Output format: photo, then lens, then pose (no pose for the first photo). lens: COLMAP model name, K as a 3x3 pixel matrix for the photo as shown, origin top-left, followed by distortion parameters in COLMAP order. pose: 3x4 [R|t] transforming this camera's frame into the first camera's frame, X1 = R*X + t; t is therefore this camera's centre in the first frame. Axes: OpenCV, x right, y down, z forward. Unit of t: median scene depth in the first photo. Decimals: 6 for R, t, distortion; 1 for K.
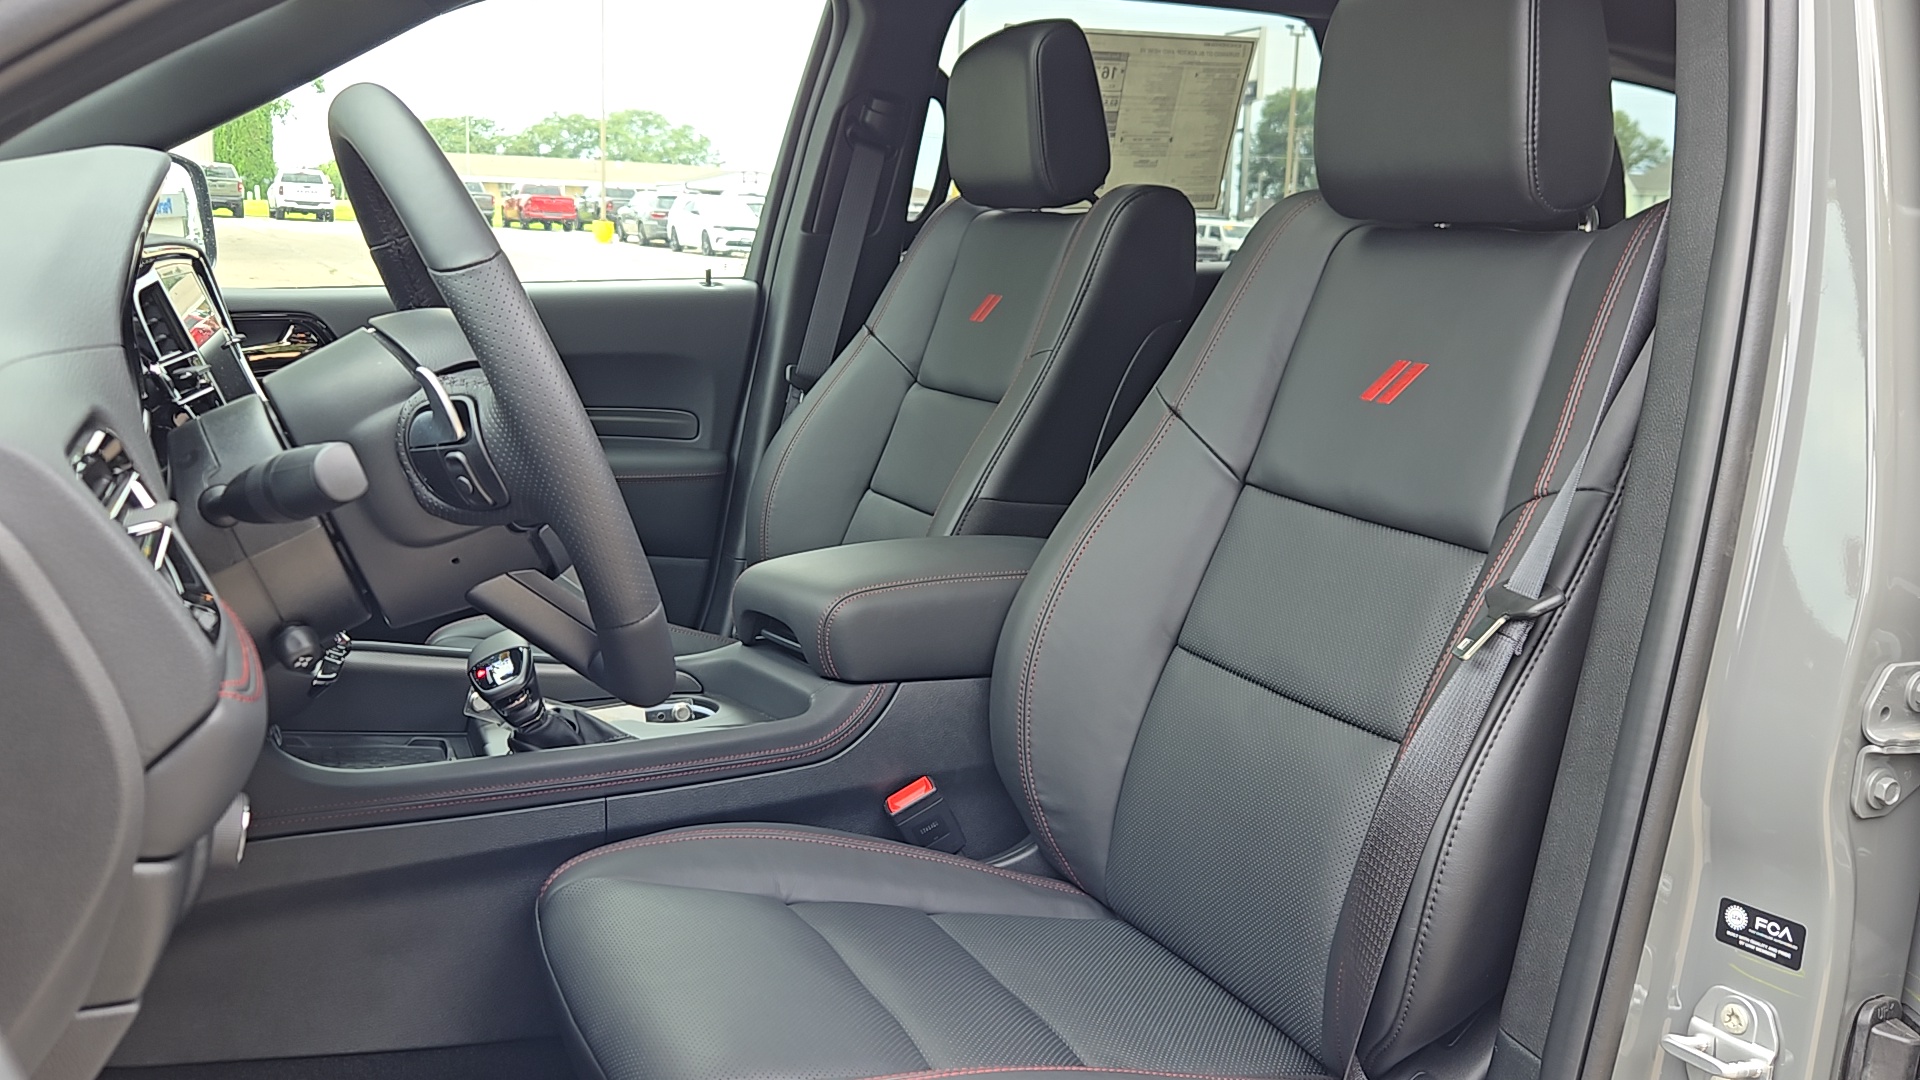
lens RADIAL K [[1595.8, 0, 942.8], [0, 1595.8, 568.6], [0, 0, 1]] dist [0.009088, -0.019355]
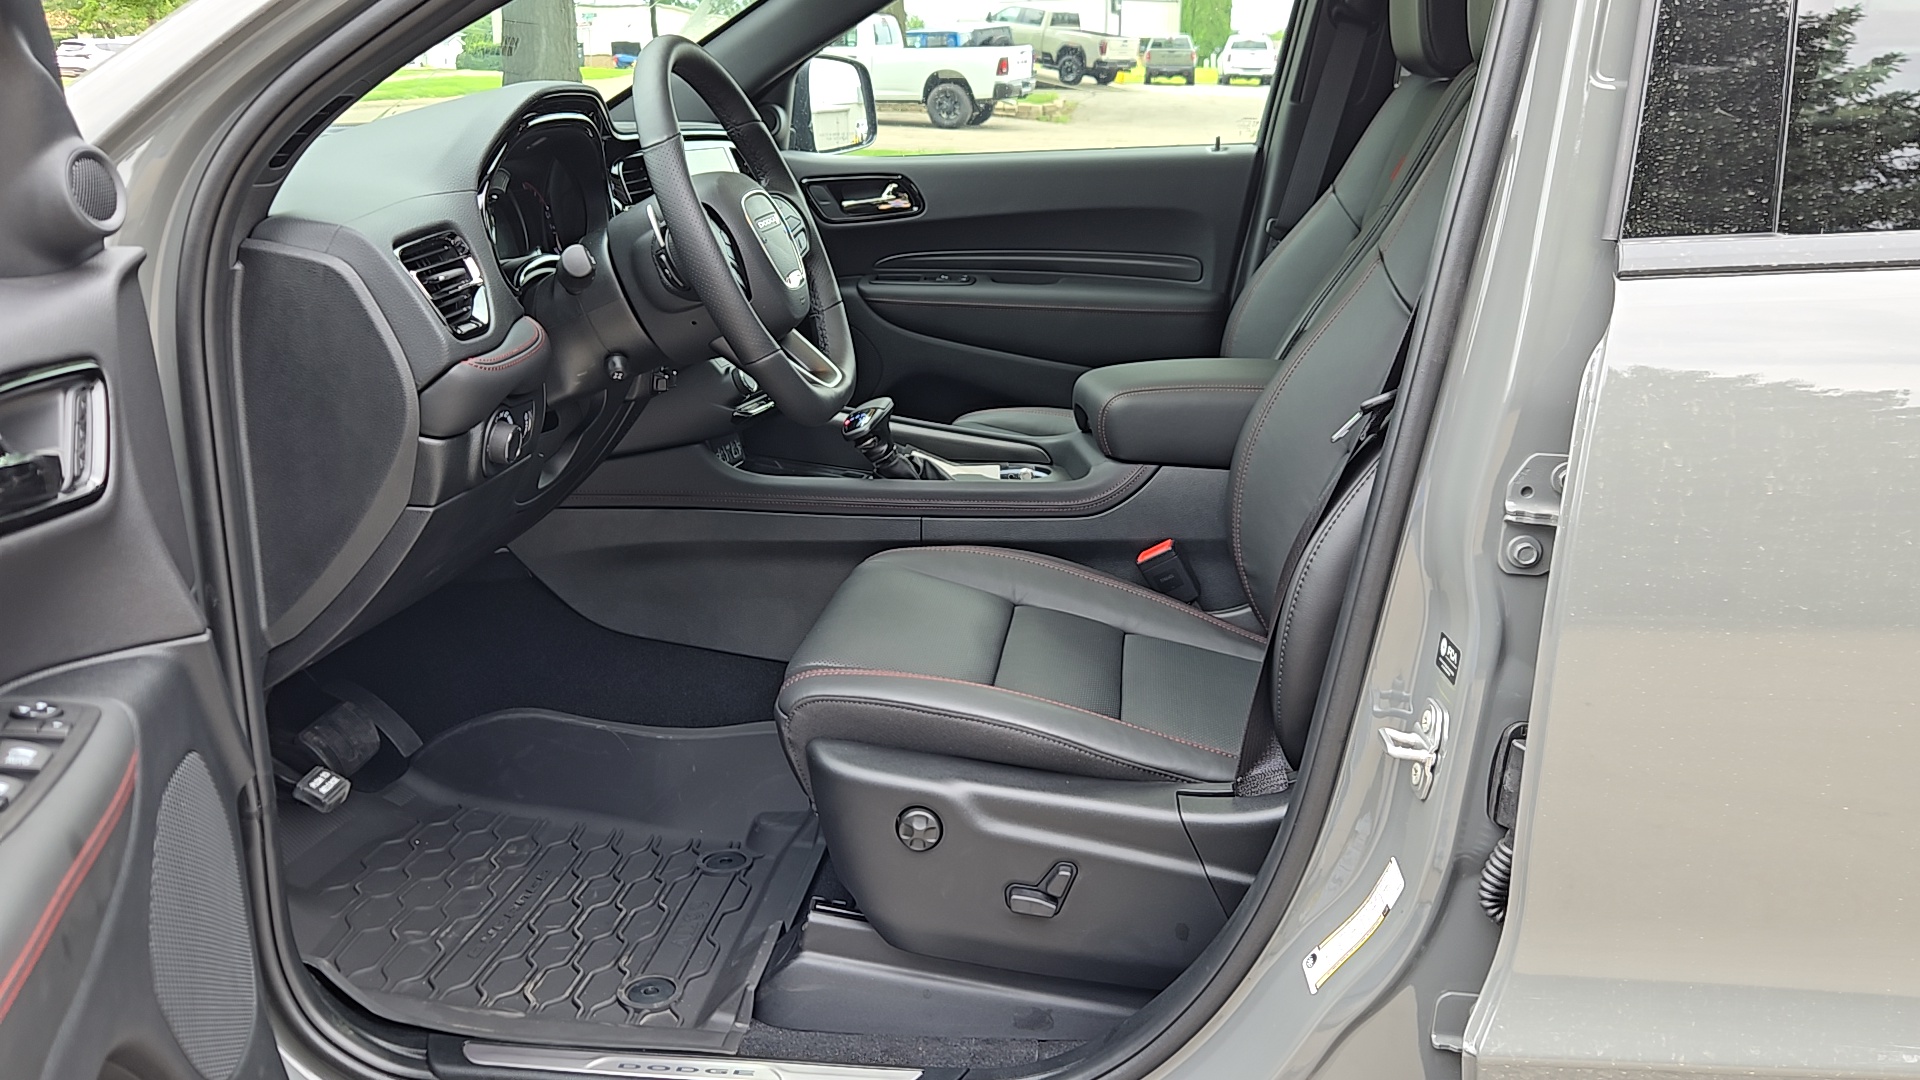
lens RADIAL K [[1595.8, 0, 943.3], [0, 1595.8, 531.5], [0, 0, 1]] dist [0.009088, -0.019355]
pose [[0.845772, 0.113229, -0.521391, 0.375953], [-0.081201, 0.993155, 0.083961, 0.023260], [0.527329, -0.028675, 0.849177, -0.138823]]
